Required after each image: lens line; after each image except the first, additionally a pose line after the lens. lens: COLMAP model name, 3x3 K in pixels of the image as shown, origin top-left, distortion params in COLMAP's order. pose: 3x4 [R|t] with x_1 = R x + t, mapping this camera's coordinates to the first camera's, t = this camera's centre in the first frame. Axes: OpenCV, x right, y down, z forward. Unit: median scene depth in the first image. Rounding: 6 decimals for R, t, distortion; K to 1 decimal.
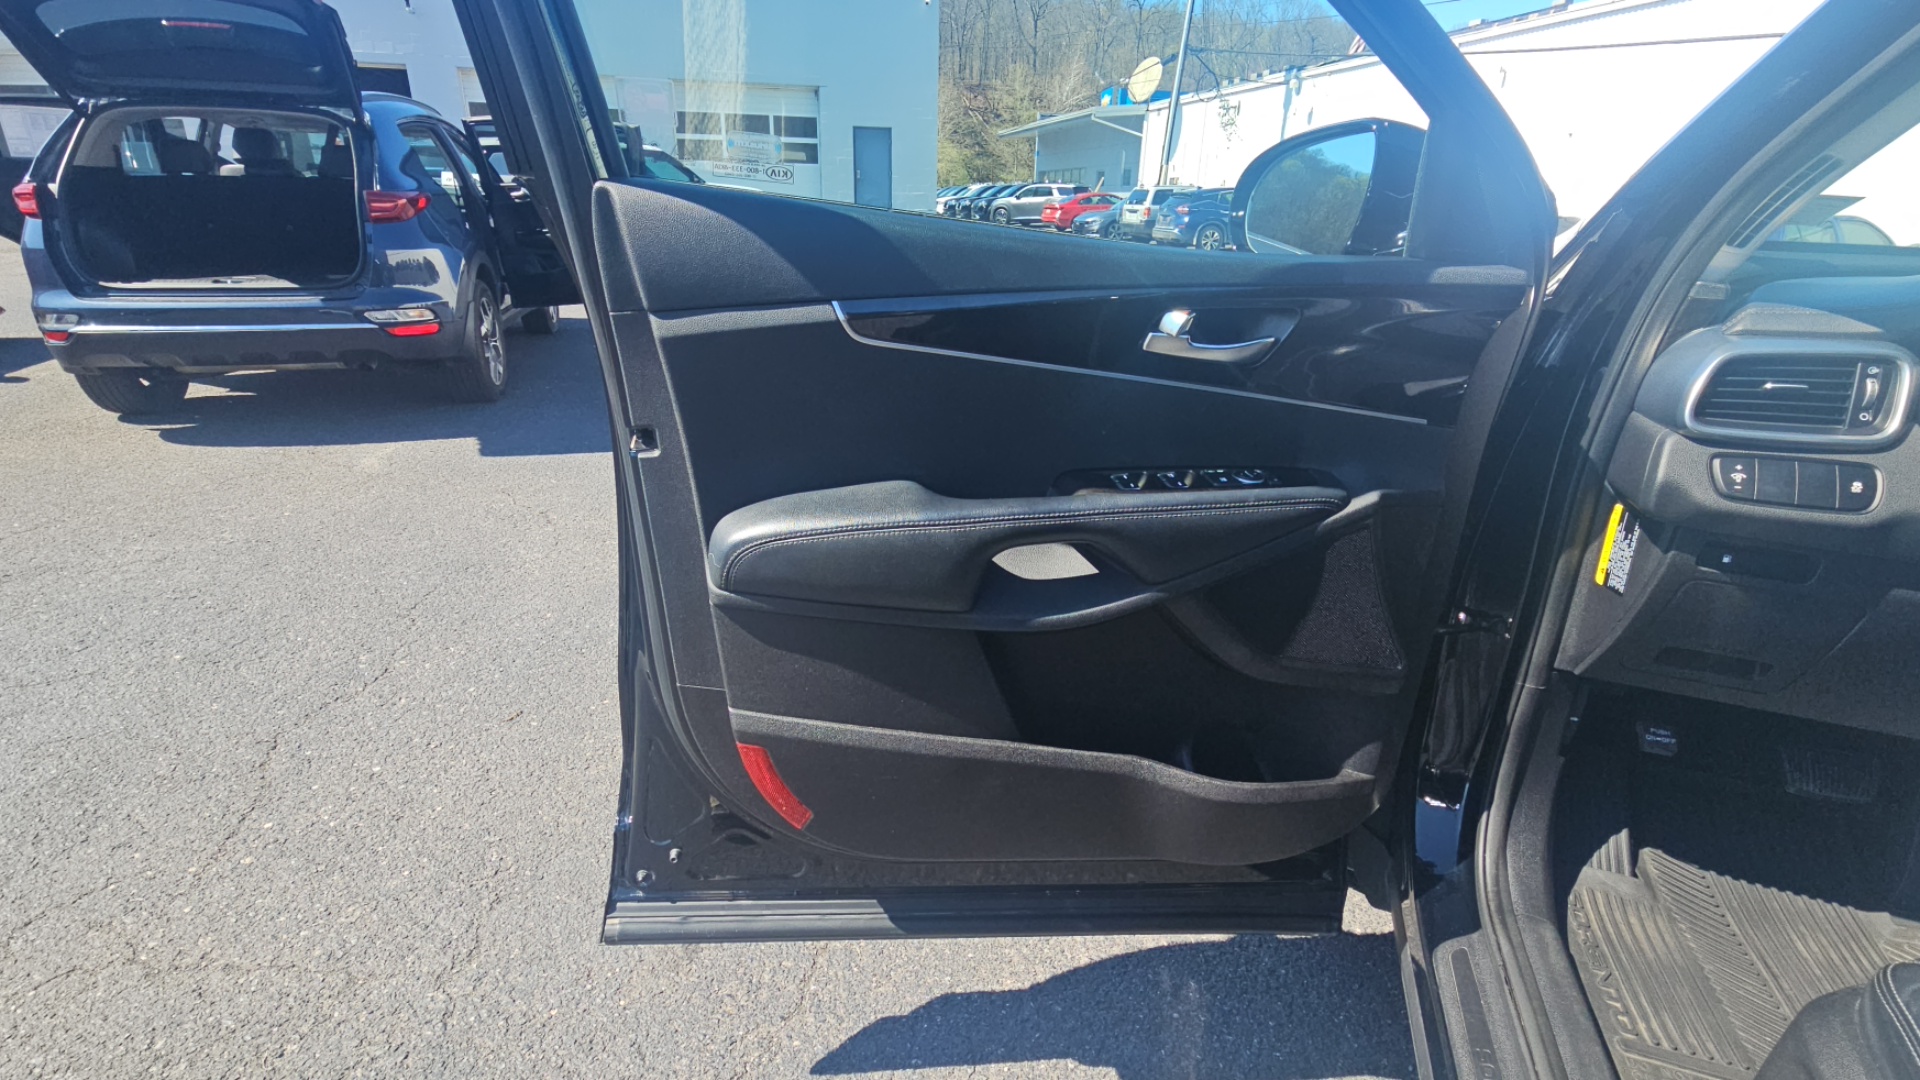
lens RADIAL K [[856.3, 0, 957.5], [0, 856.3, 533.2], [0, 0, 1]] dist [0.006761, -0.005523]
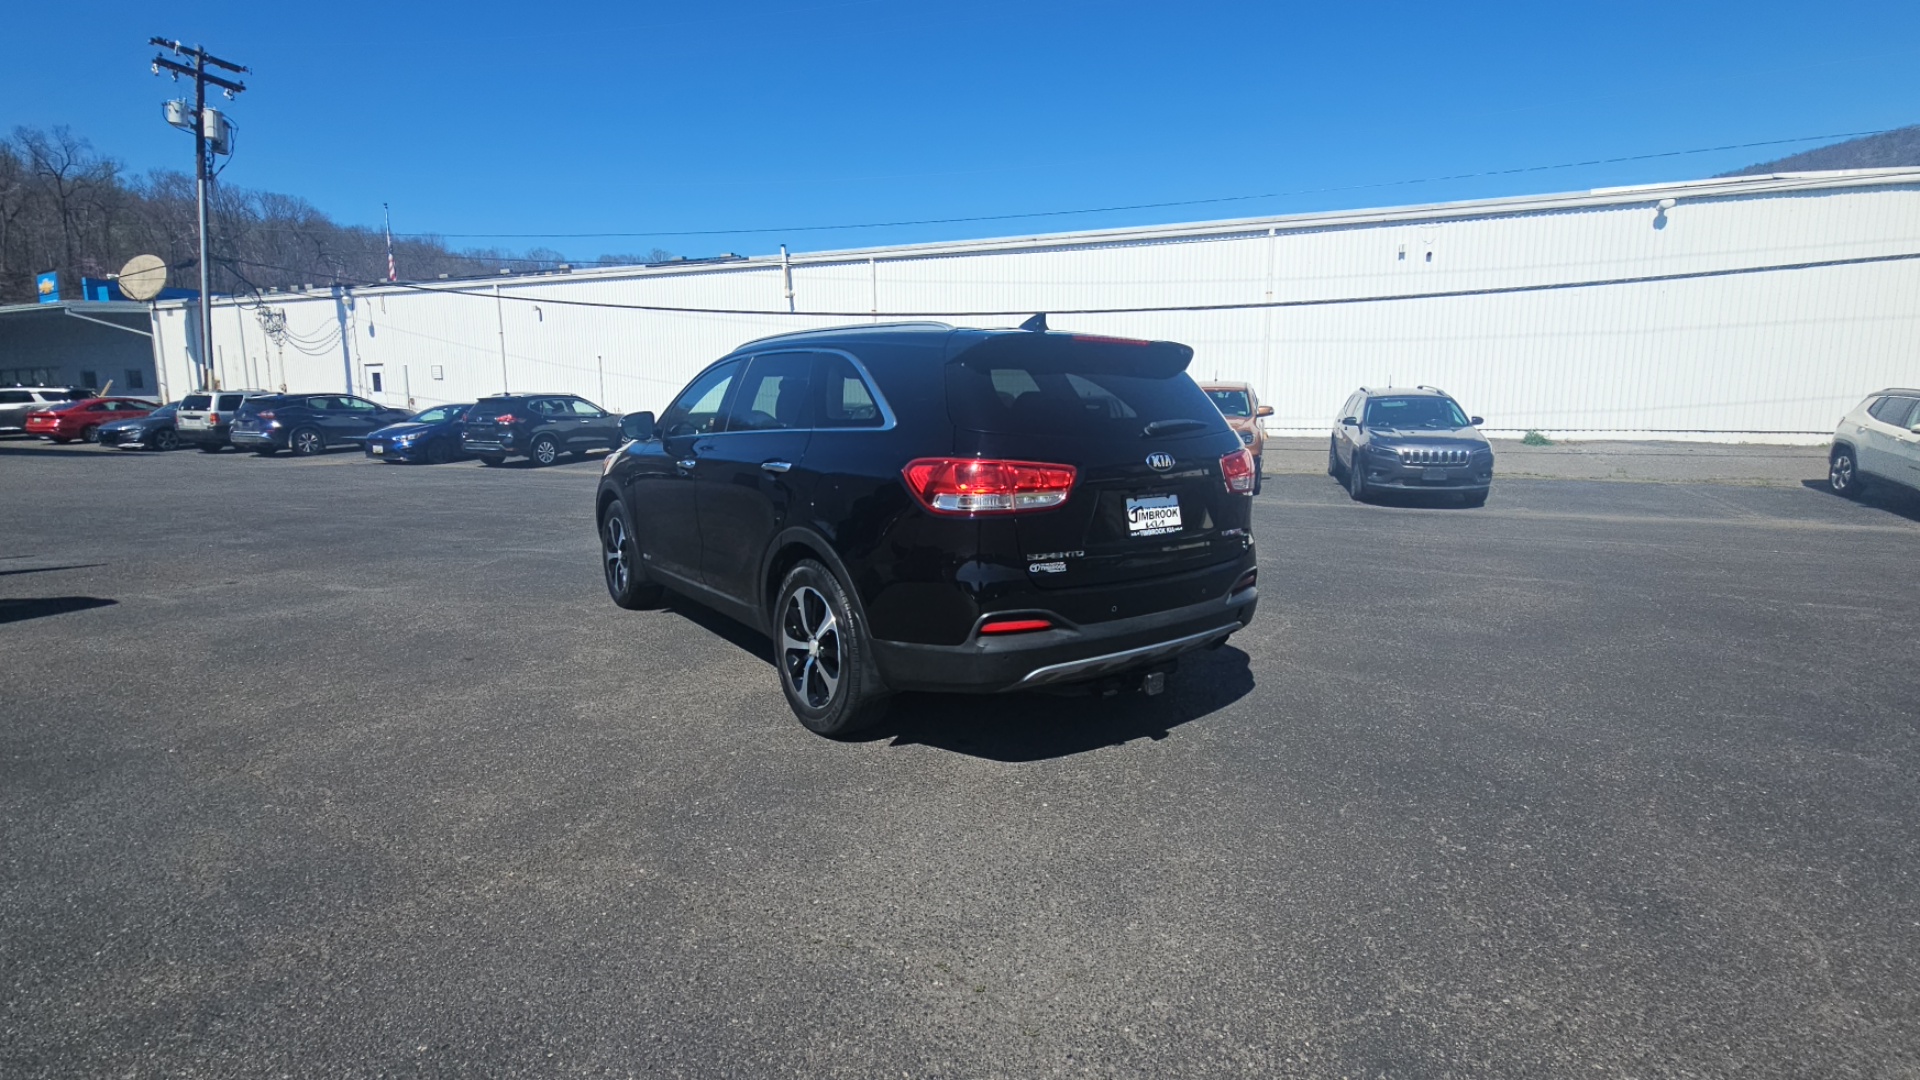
lens RADIAL K [[856.3, 0, 957.5], [0, 856.3, 533.2], [0, 0, 1]] dist [0.006761, -0.005523]
pose [[0.564449, -0.138220, 0.813813, -0.069150], [0.307604, 0.950093, -0.051984, 0.031391], [-0.766014, 0.279674, 0.578796, -0.092543]]
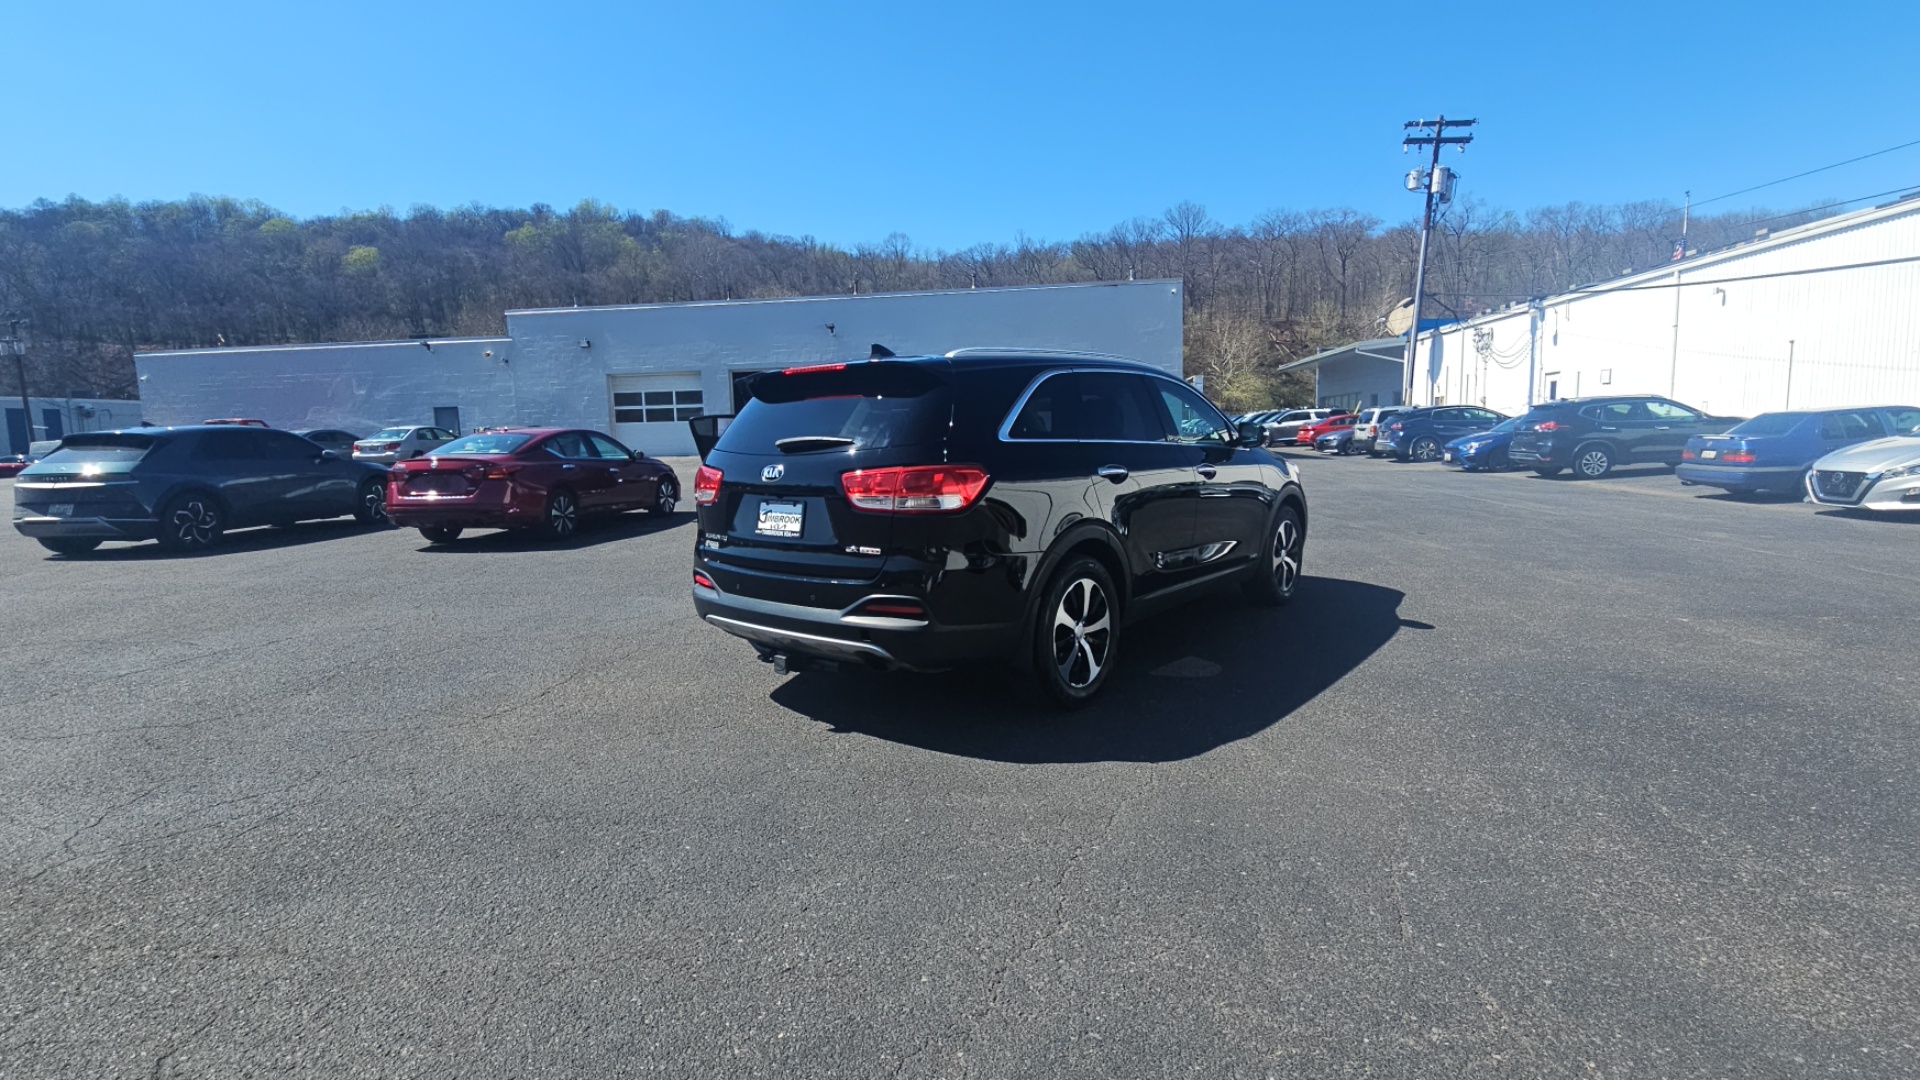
lens RADIAL K [[856.3, 0, 957.5], [0, 856.3, 533.2], [0, 0, 1]] dist [0.006761, -0.005523]
pose [[0.938314, -0.008959, -0.345668, 0.062061], [-0.078127, 0.968321, -0.237173, 0.054231], [0.336842, 0.249549, 0.907889, -0.140322]]
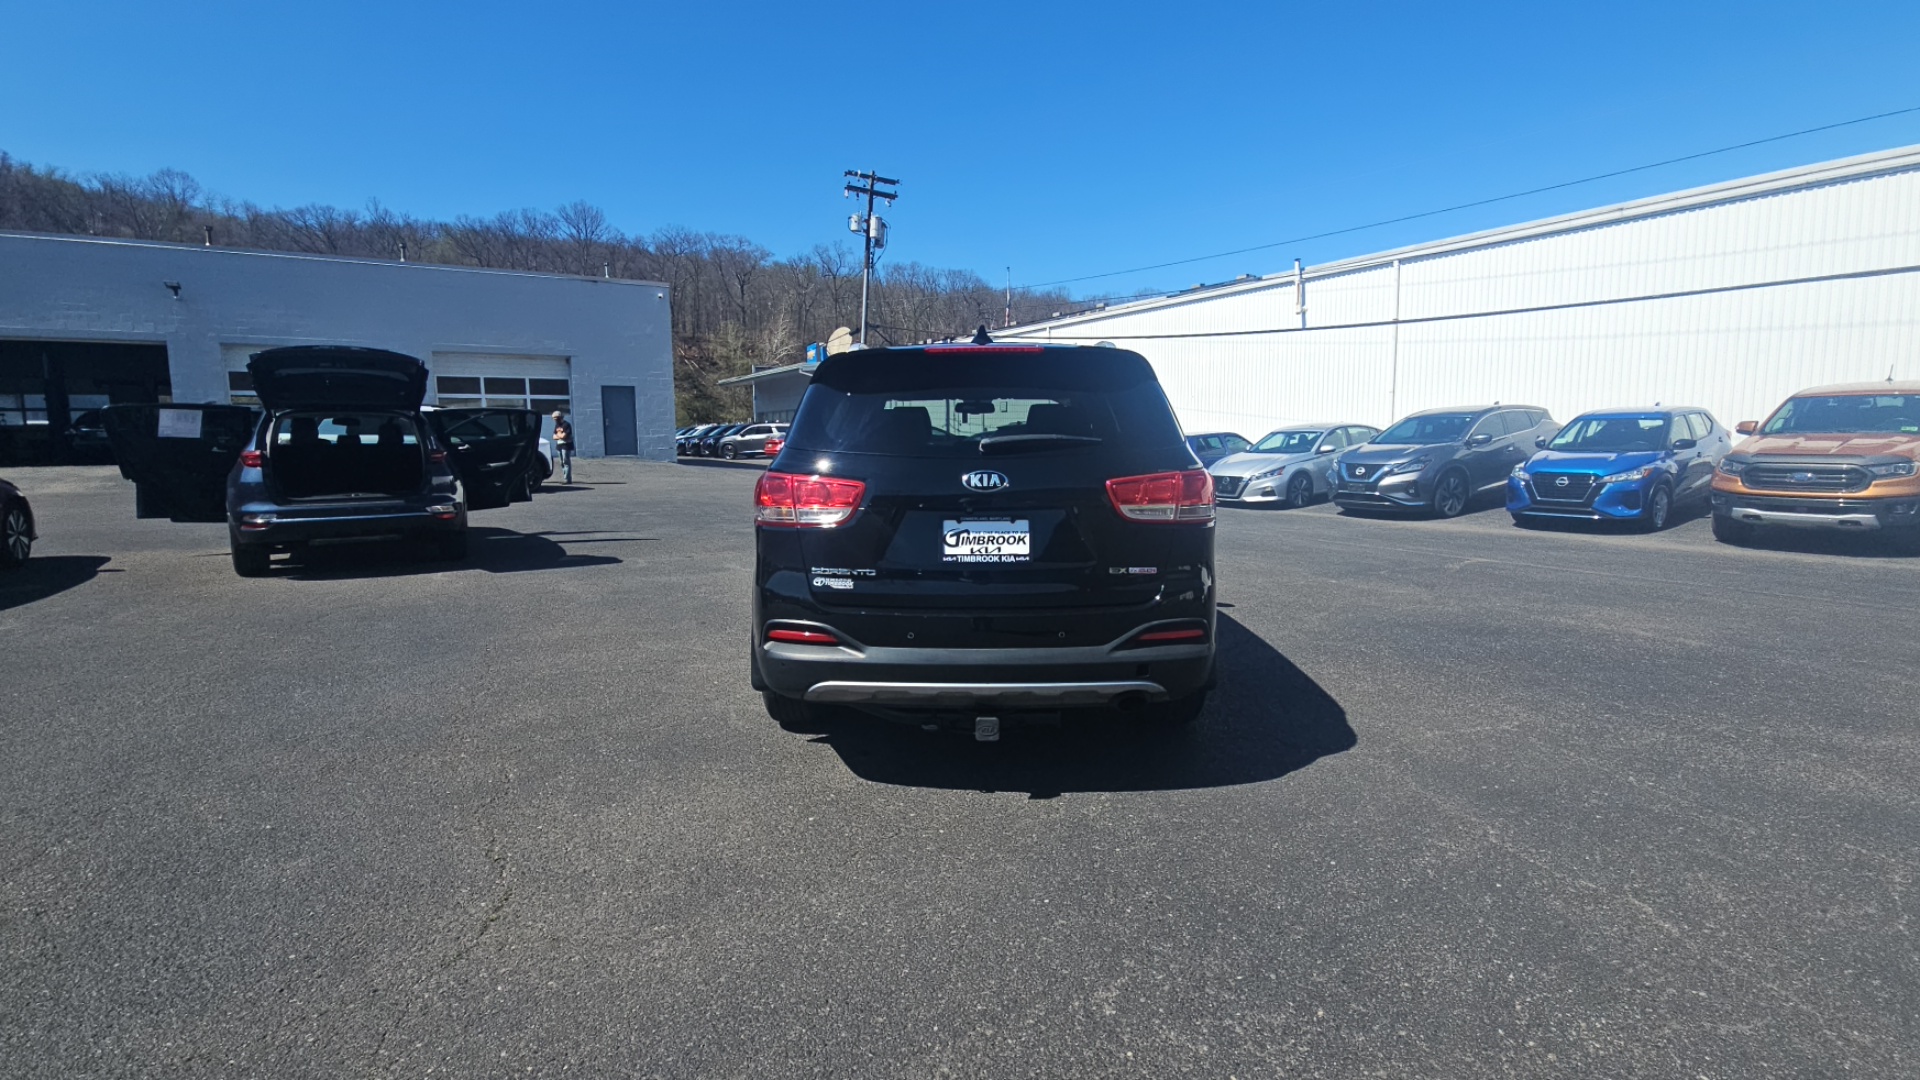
lens RADIAL K [[856.3, 0, 957.5], [0, 856.3, 533.2], [0, 0, 1]] dist [0.006761, -0.005523]
pose [[0.950283, -0.065457, 0.304430, -0.015494], [0.140101, 0.962989, -0.230271, 0.047566], [-0.278090, 0.261473, 0.924282, -0.128168]]
